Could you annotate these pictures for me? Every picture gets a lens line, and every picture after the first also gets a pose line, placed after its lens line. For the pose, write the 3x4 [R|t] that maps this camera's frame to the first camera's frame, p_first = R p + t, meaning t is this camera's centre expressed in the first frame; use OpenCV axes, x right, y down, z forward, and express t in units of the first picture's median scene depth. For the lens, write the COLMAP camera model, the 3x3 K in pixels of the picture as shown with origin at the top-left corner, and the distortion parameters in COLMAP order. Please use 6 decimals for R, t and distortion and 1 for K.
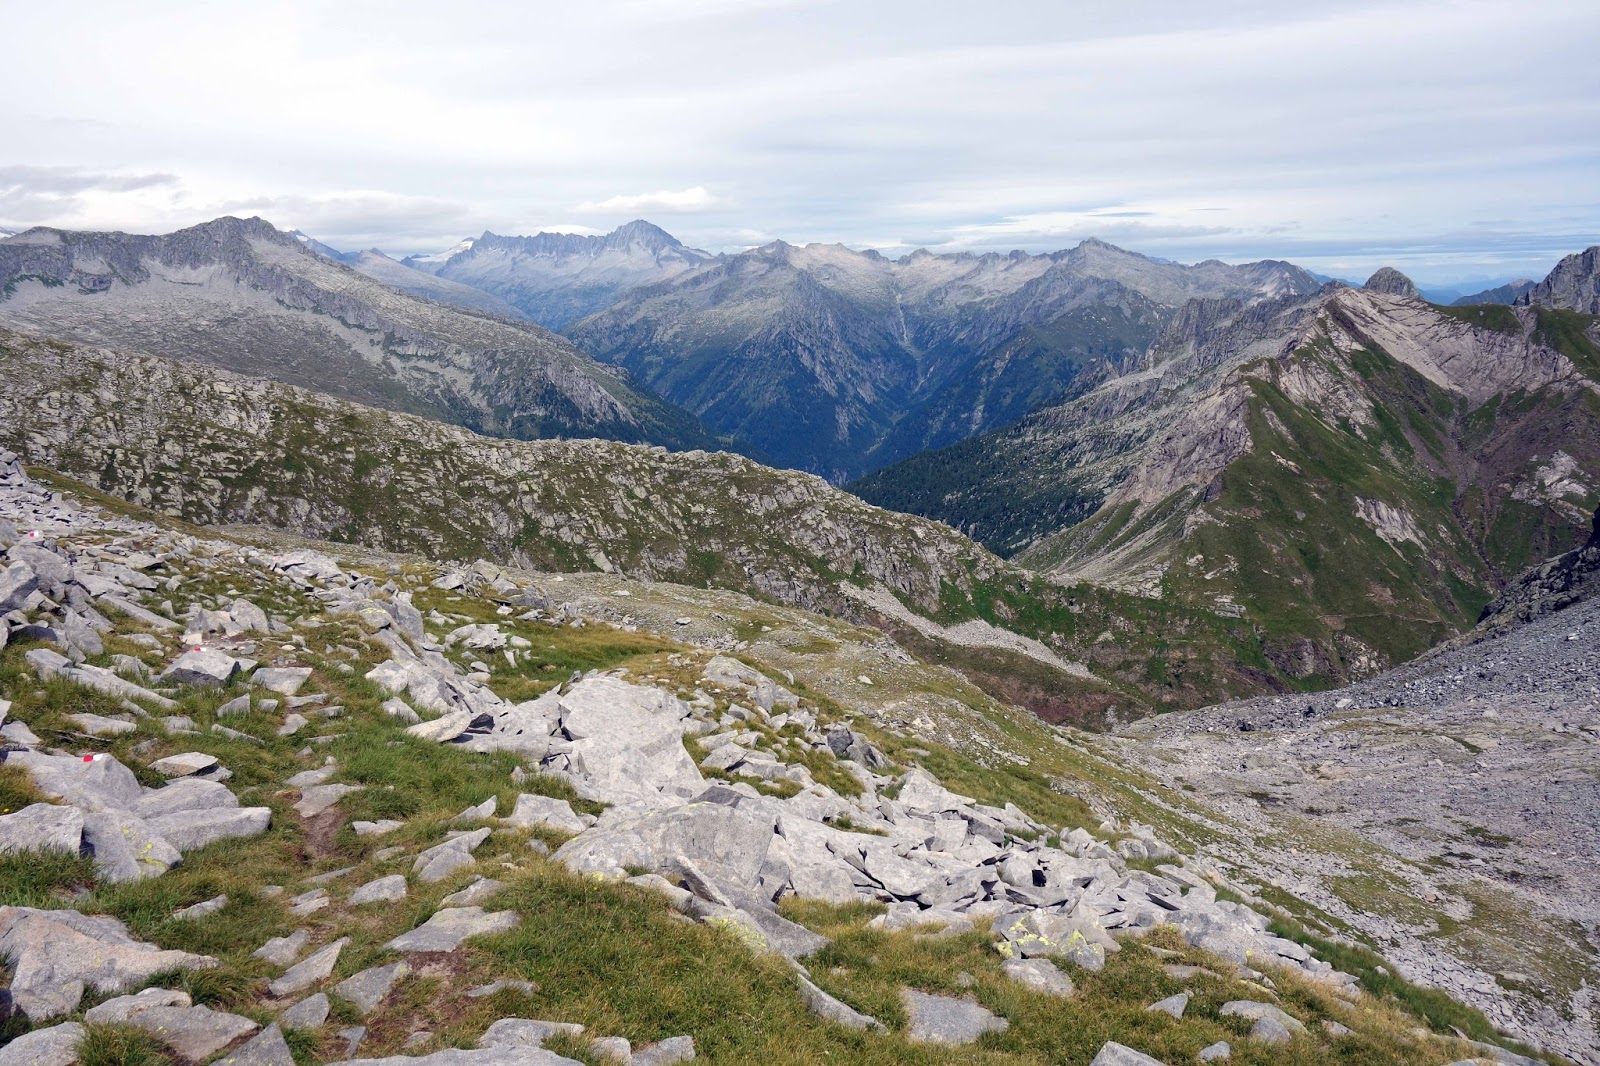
lens RADIAL K [[1276.0, 0, 800.0], [0, 1276.0, 533.0], [0, 0, 1]] dist [0.014242, -0.003561]
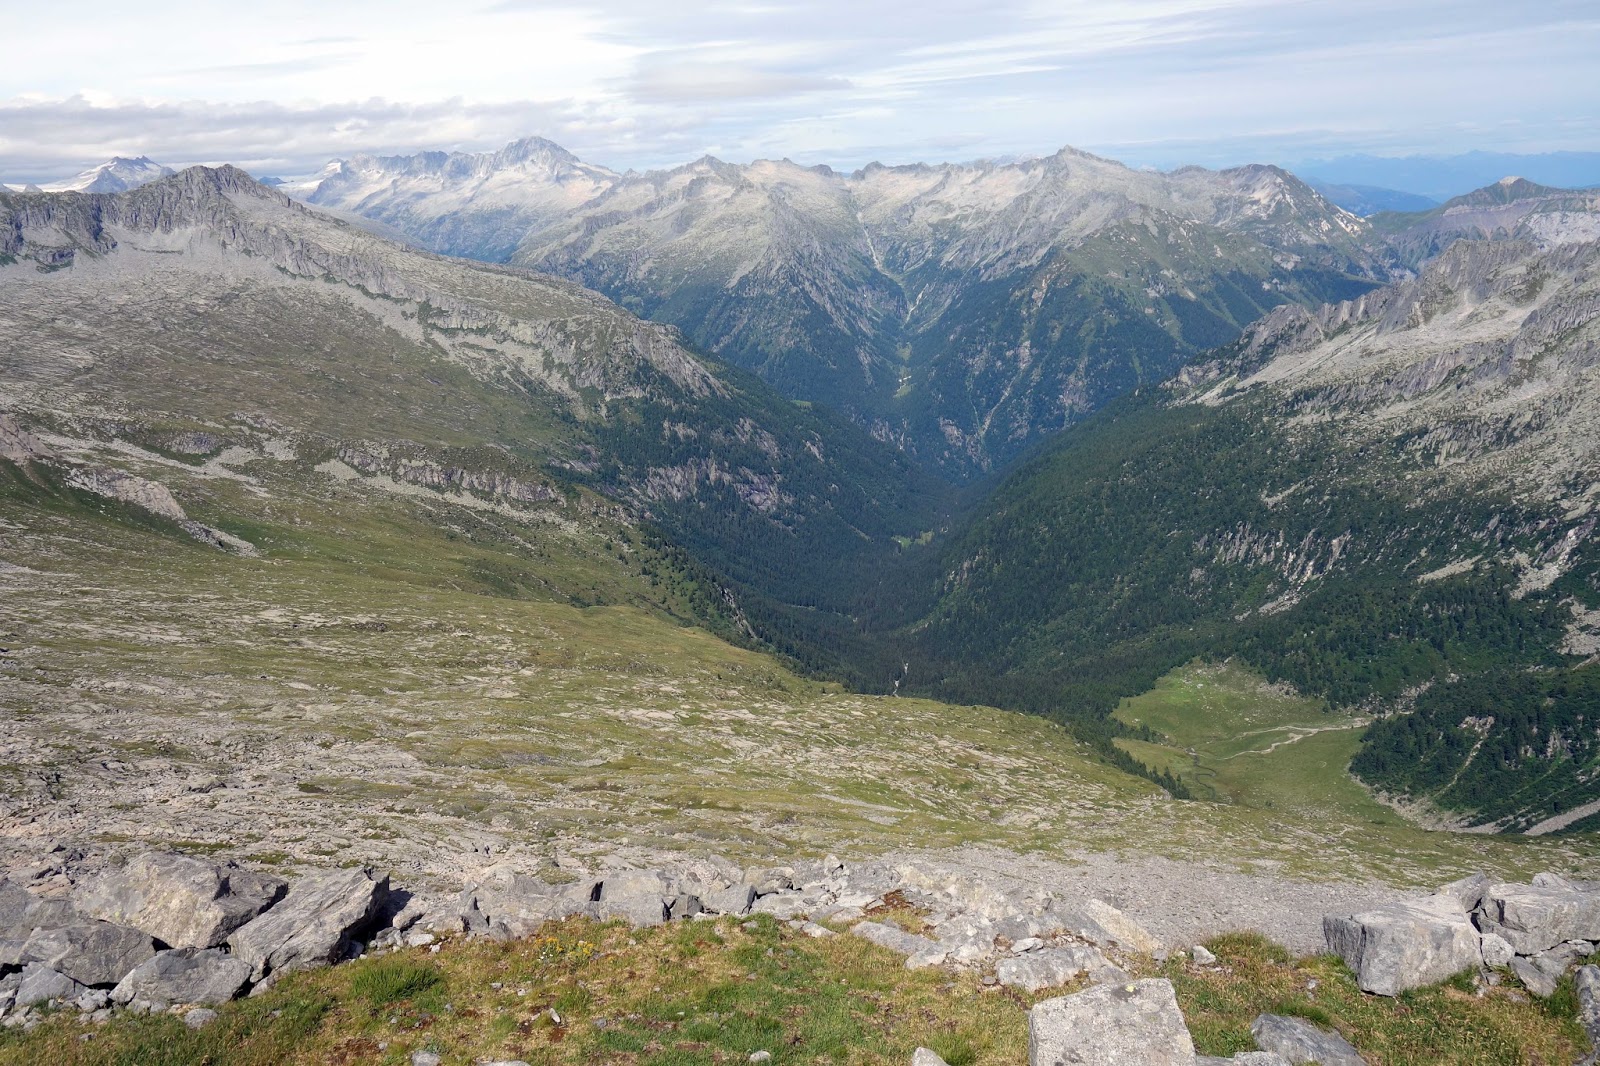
lens RADIAL K [[1276.0, 0, 800.0], [0, 1276.0, 533.0], [0, 0, 1]] dist [0.014242, -0.003561]
pose [[0.992703, -0.062973, 0.102839, -0.263338], [0.055495, 0.995711, 0.074025, -0.082613], [-0.107059, -0.067778, 0.991940, 0.192150]]
